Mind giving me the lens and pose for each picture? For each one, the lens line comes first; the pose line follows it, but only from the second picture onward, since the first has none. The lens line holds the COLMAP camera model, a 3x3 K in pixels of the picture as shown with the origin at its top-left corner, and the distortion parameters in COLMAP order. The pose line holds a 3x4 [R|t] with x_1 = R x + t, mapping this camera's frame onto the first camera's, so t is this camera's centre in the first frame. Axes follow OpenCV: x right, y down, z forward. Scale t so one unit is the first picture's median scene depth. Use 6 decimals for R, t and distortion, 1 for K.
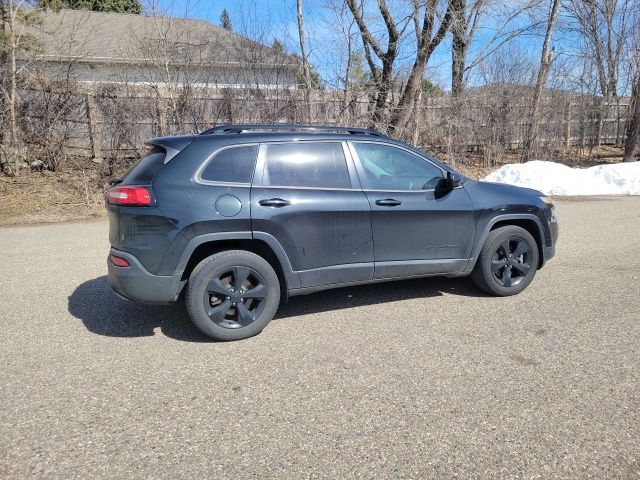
lens RADIAL K [[481.3, 0, 326.3], [0, 481.3, 223.8], [0, 0, 1]] dist [0.054367, -0.038508]
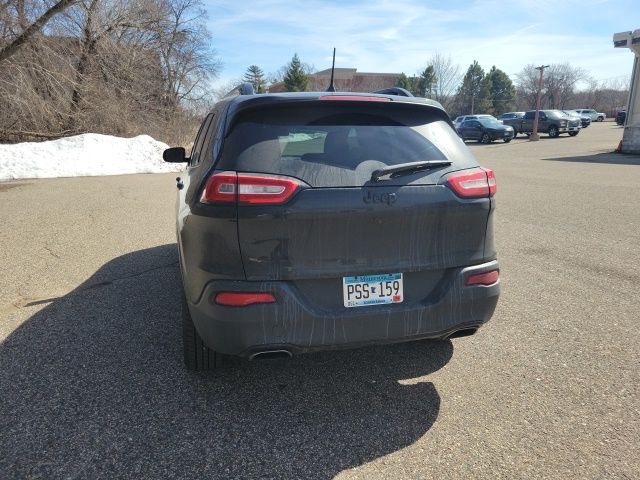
lens RADIAL K [[481.3, 0, 325.5], [0, 481.3, 241.5], [0, 0, 1]] dist [0.054367, -0.038508]
pose [[0.111045, -0.198497, 0.973791, -0.971184], [0.135604, 0.973713, 0.183017, -0.114529], [-0.984520, 0.111726, 0.135043, 0.981297]]
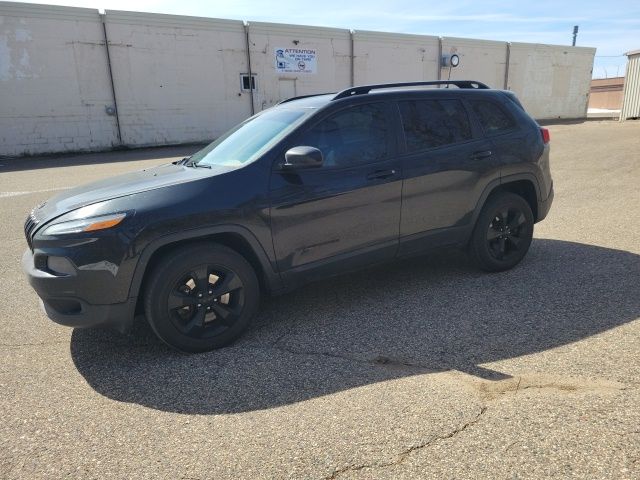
lens RADIAL K [[481.3, 0, 326.9], [0, 481.3, 238.5], [0, 0, 1]] dist [0.054367, -0.038508]
pose [[-0.990218, 0.102961, -0.094166, 0.152208], [0.060293, 0.924377, 0.376686, -0.318308], [0.125829, 0.367324, -0.921542, 2.193981]]
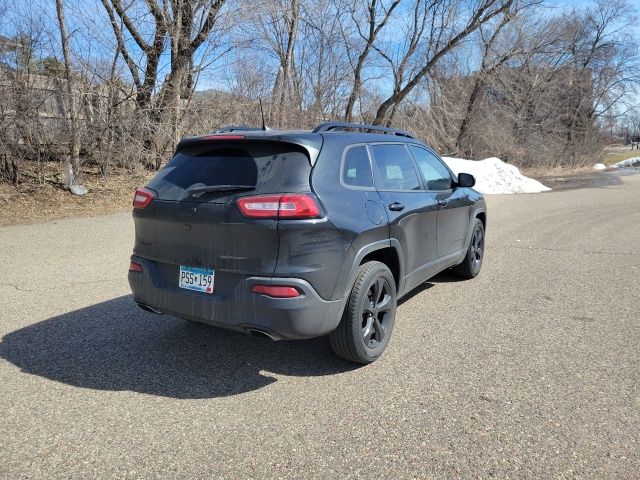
lens RADIAL K [[481.3, 0, 322.9], [0, 481.3, 236.2], [0, 0, 1]] dist [0.054367, -0.038508]
pose [[0.806256, -0.084940, 0.585436, -0.706870], [0.076334, 0.996303, 0.039426, -0.031041], [-0.586621, 0.012901, 0.809759, 0.289270]]
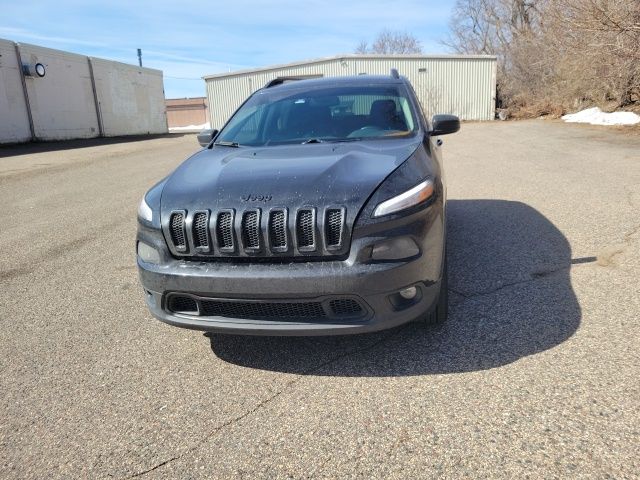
lens RADIAL K [[481.3, 0, 323.8], [0, 481.3, 233.5], [0, 0, 1]] dist [0.054367, -0.038508]
pose [[-0.554819, 0.260689, -0.790074, 0.938051], [-0.041524, 0.939781, 0.339245, -0.250678], [0.830934, 0.221027, -0.510583, 1.740707]]
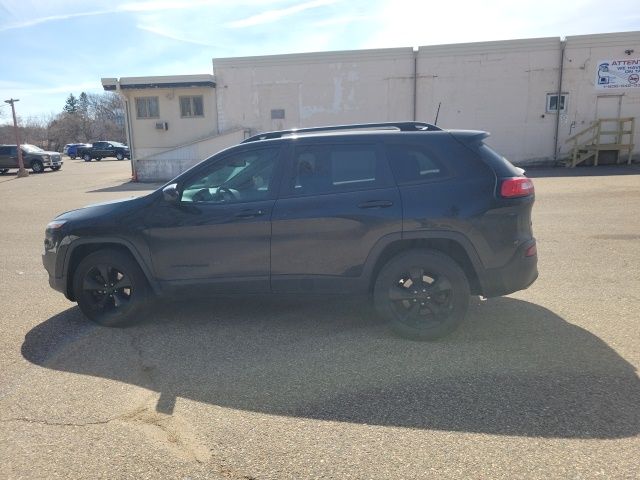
lens RADIAL K [[481.3, 0, 325.6], [0, 481.3, 239.3], [0, 0, 1]] dist [0.054367, -0.038508]
pose [[-0.821598, -0.043908, 0.568374, -0.678812], [0.136243, 0.953012, 0.270565, -0.279831], [-0.553547, 0.299733, -0.777011, 2.035609]]
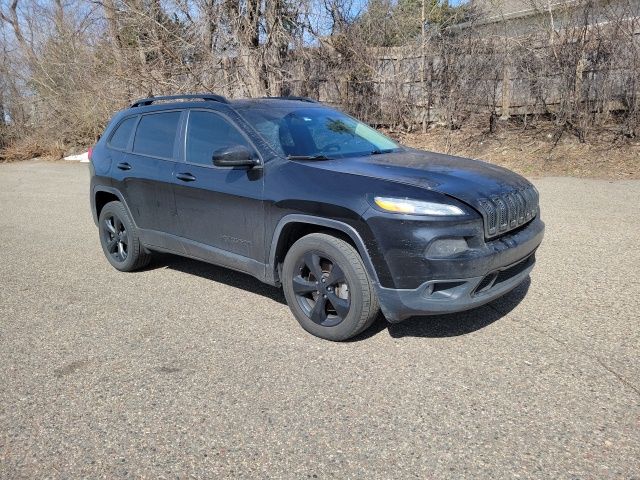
lens RADIAL K [[481.3, 0, 318.6], [0, 481.3, 230.3], [0, 0, 1]] dist [0.054367, -0.038508]
pose [[0.459332, 0.192467, -0.867162, 1.057668], [-0.100104, 0.981240, 0.164762, -0.120953], [0.882606, 0.011126, 0.469982, 0.784722]]
